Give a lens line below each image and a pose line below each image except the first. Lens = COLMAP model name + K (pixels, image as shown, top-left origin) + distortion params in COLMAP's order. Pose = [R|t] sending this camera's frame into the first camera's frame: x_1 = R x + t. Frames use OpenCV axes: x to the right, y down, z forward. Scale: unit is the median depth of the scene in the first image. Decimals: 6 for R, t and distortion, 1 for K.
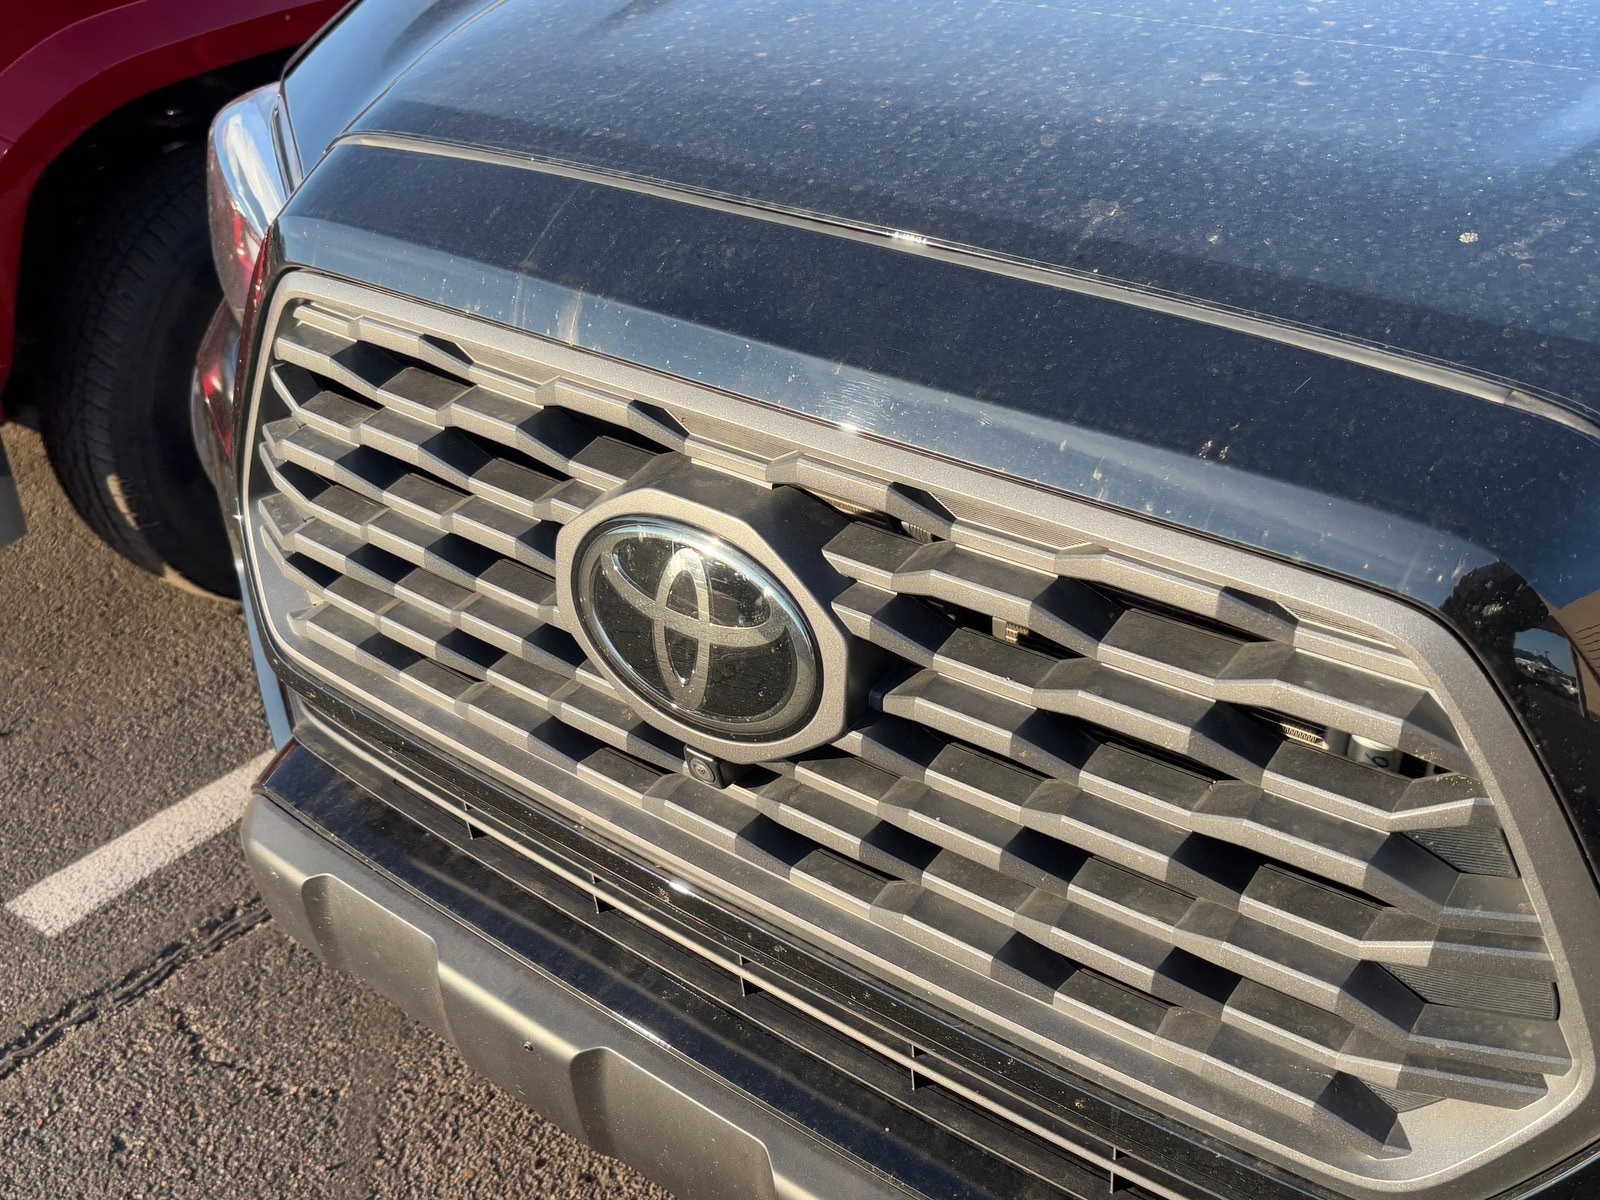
lens RADIAL K [[1661.2, 0, 799.2], [0, 1661.2, 601.4], [0, 0, 1]] dist [0.024473, 0.000000]
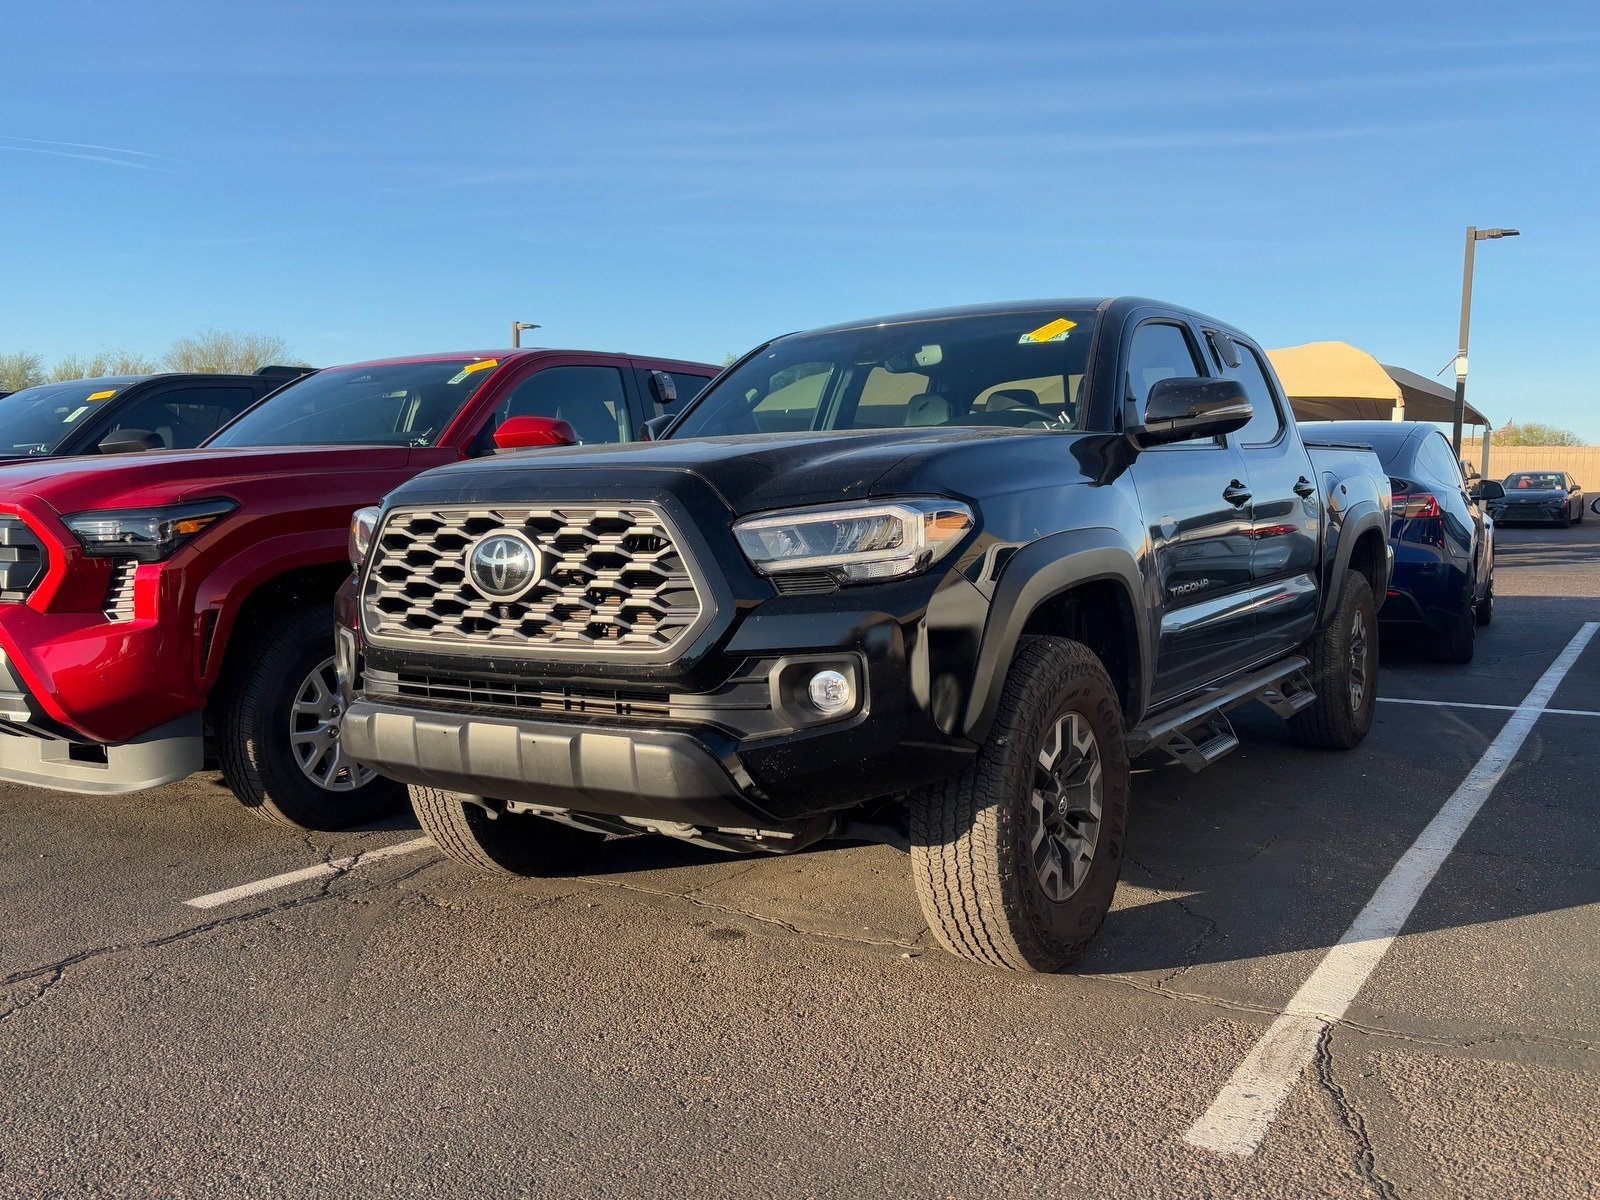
lens RADIAL K [[1376.3, 0, 798.8], [0, 1376.3, 602.2], [0, 0, 1]] dist [0.020342, 0.005294]
pose [[0.996908, 0.001195, 0.078567, 0.333635], [0.034171, 0.893794, -0.447174, 1.405939], [-0.070757, 0.448476, 0.890990, -1.640501]]
